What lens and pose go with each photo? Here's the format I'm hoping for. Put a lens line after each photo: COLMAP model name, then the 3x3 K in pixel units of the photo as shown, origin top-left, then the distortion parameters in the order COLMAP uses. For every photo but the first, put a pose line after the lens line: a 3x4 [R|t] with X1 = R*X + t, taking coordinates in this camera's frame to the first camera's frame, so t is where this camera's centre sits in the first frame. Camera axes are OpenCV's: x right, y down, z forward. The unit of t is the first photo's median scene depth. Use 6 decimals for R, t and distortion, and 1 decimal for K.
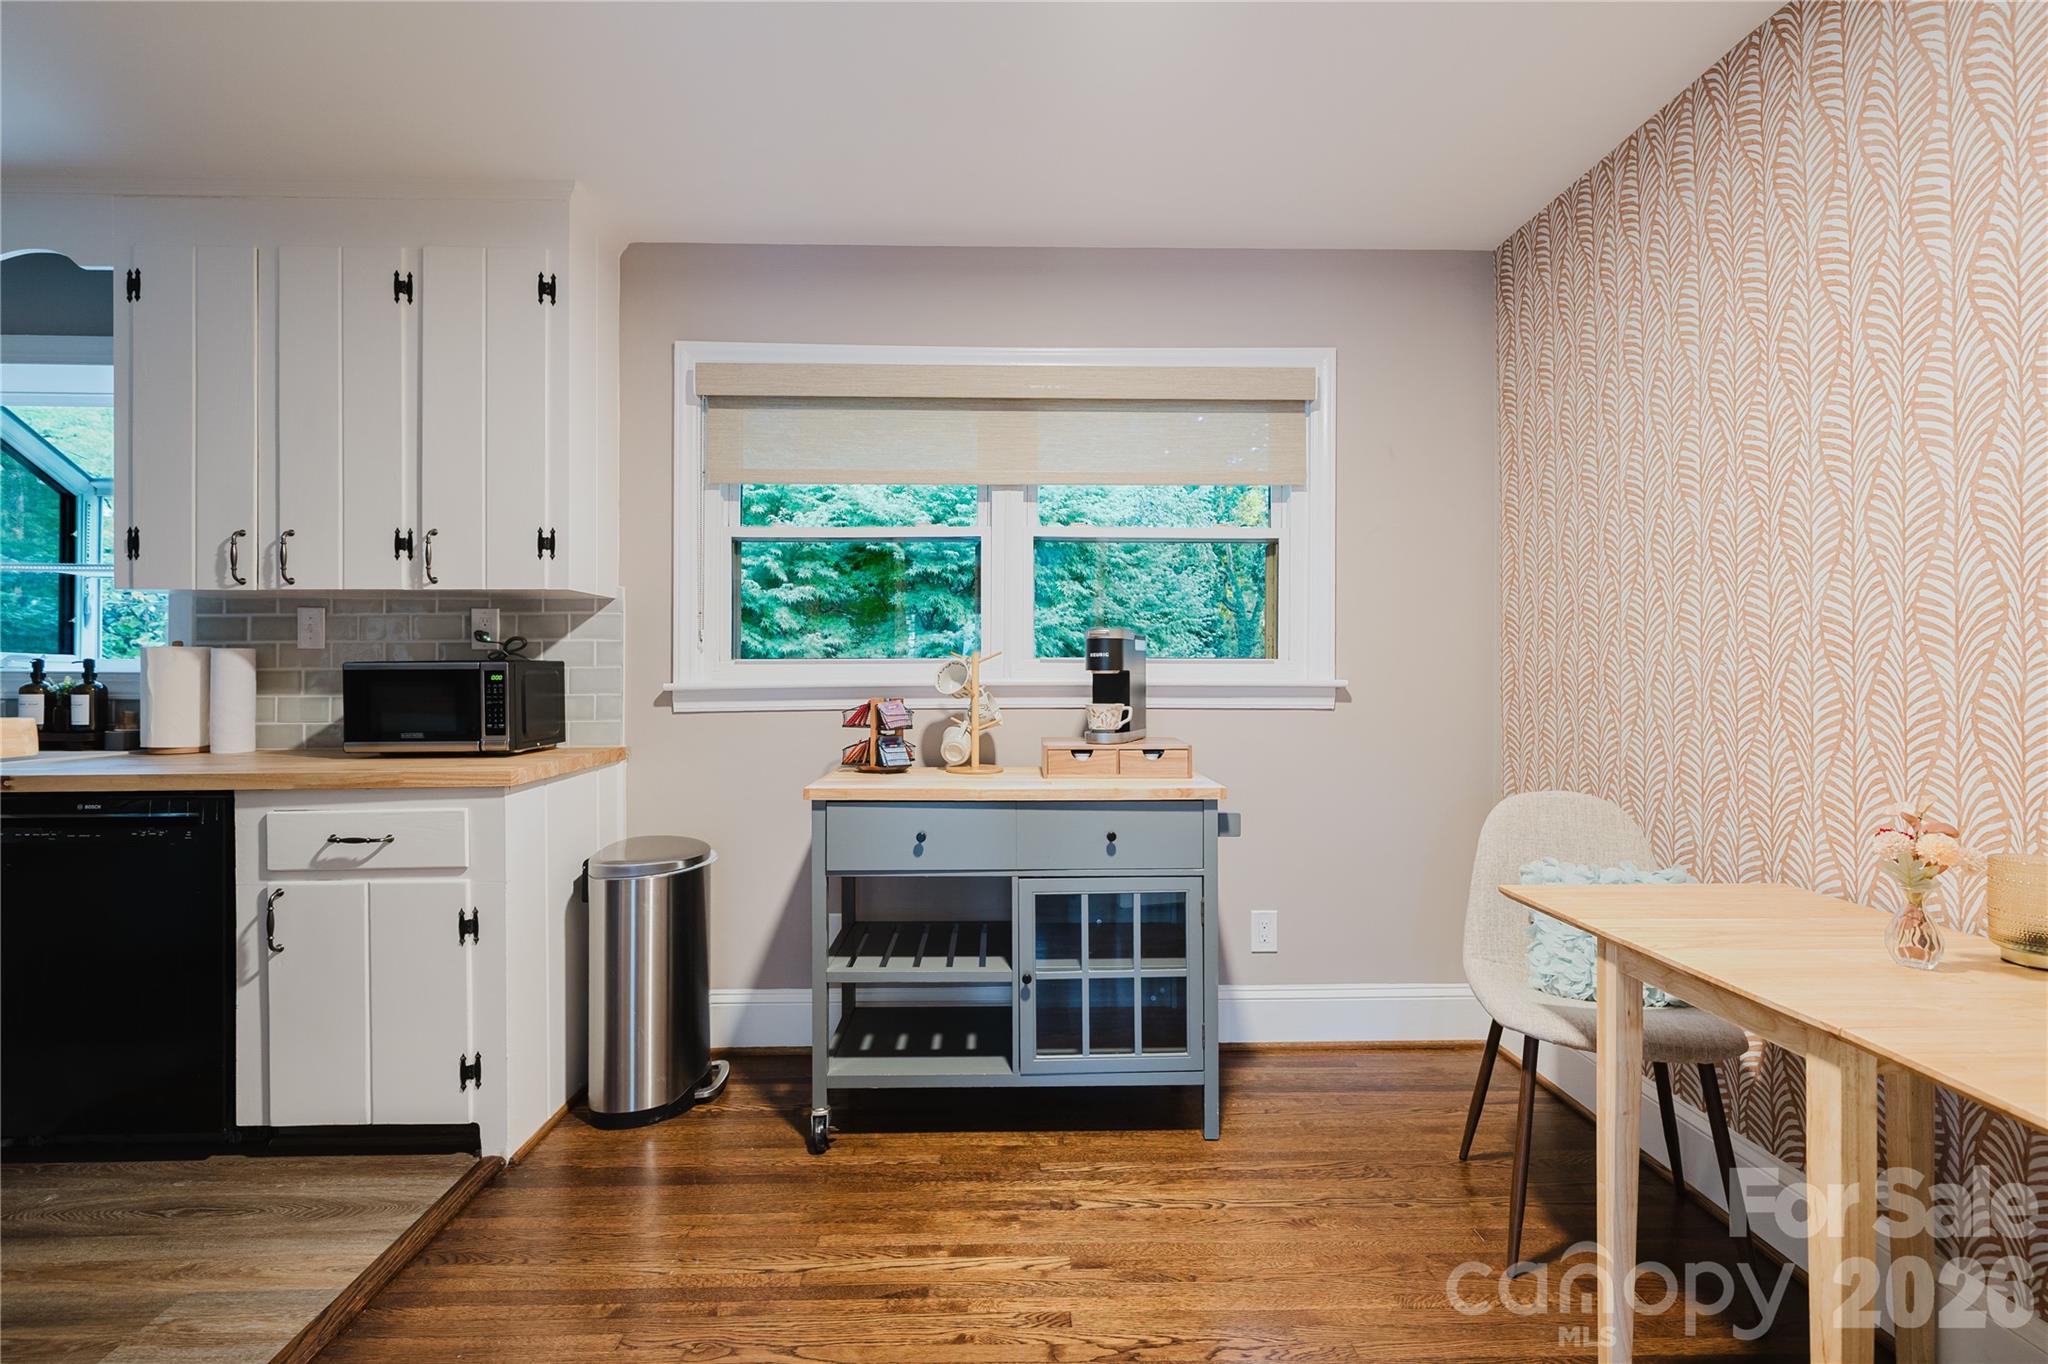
lens RADIAL K [[892.3, 0, 1029.1], [0, 892.3, 696.5], [0, 0, 1]] dist [0.010175, -0.000122]
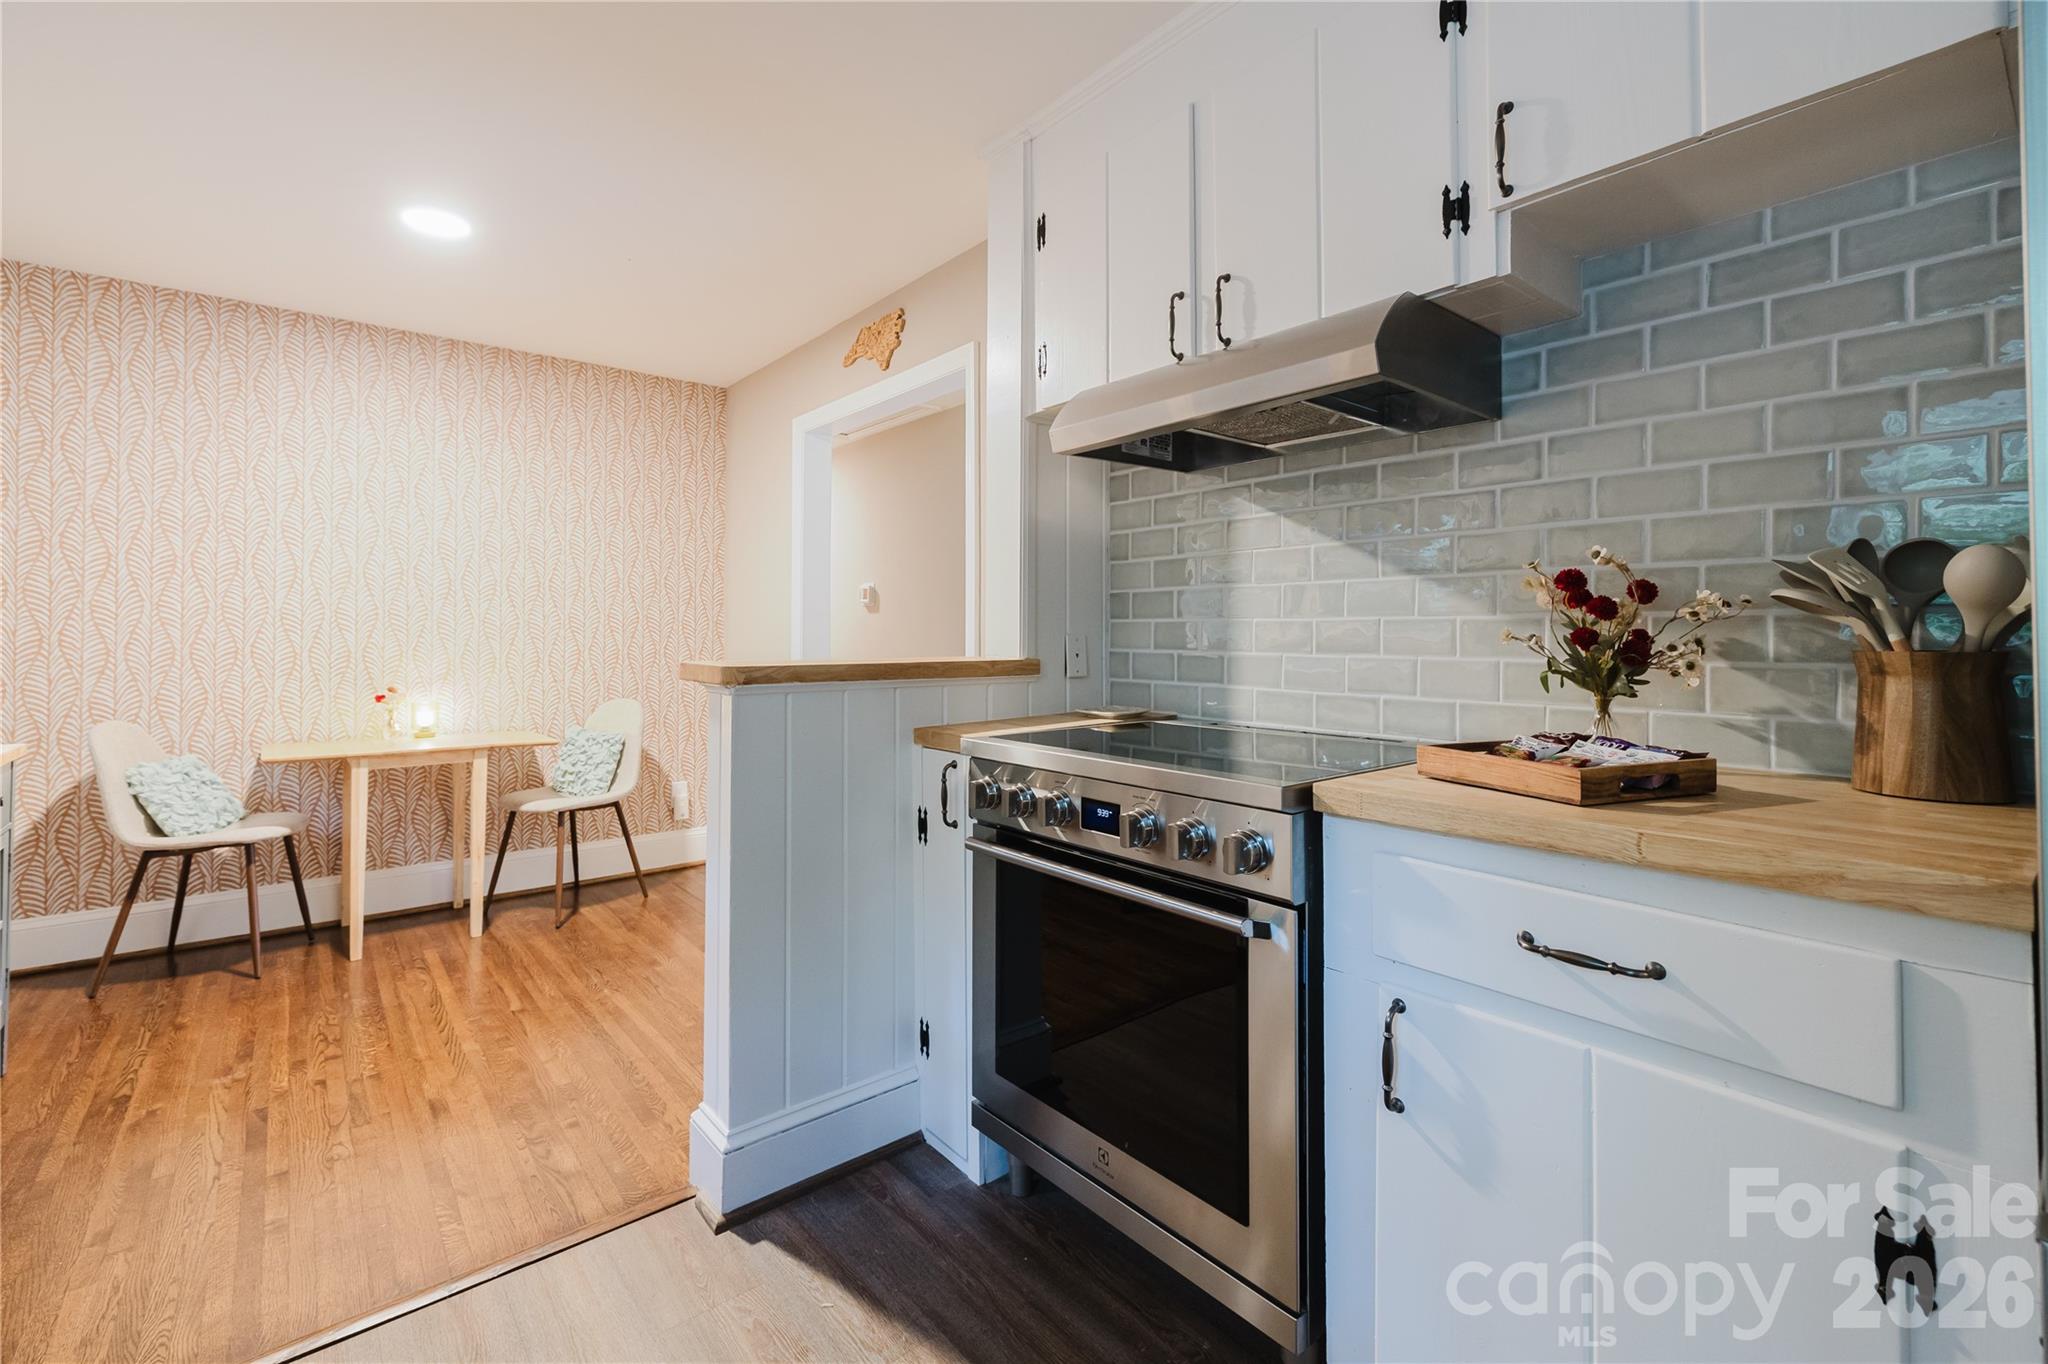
lens RADIAL K [[900.5, 0, 1015.2], [0, 900.5, 612.4], [0, 0, 1]] dist [0.001110, -0.000181]
pose [[-0.612331, 0.021600, 0.790306, -1.293995], [0.021476, 0.999712, -0.010683, -0.020559], [-0.790310, 0.010431, -0.612619, 0.657898]]
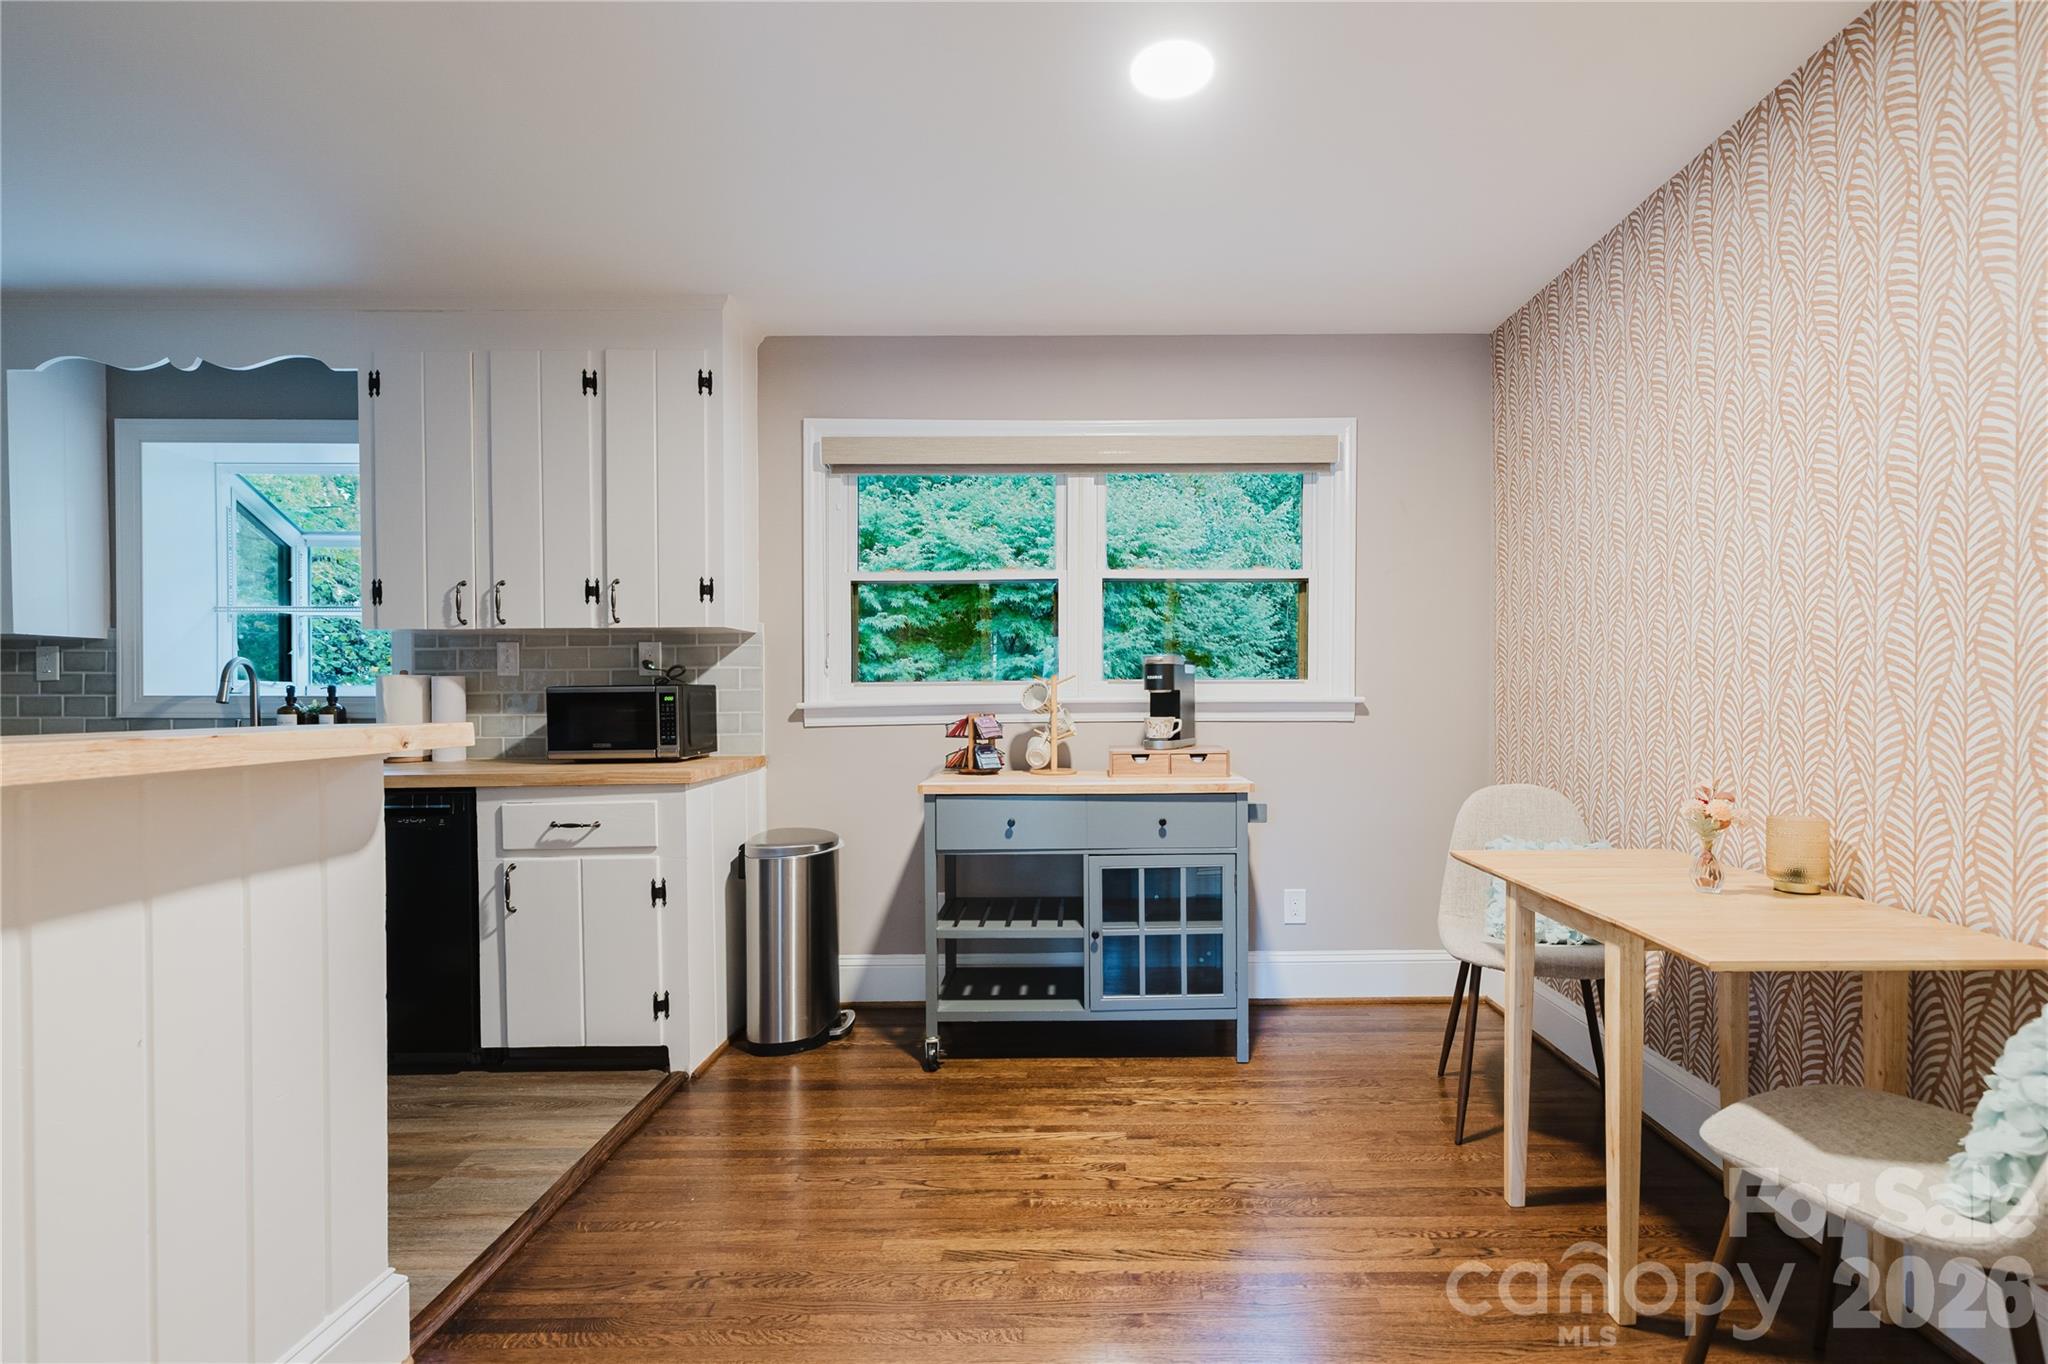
lens RADIAL K [[913.6, 0, 1098.1], [0, 913.6, 698.0], [0, 0, 1]] dist [0.002351, 0.000443]
pose [[0.999896, -0.005180, -0.013432, 0.017237], [0.004878, 0.999737, -0.022404, 0.009276], [0.013544, 0.022336, 0.999659, -0.250039]]
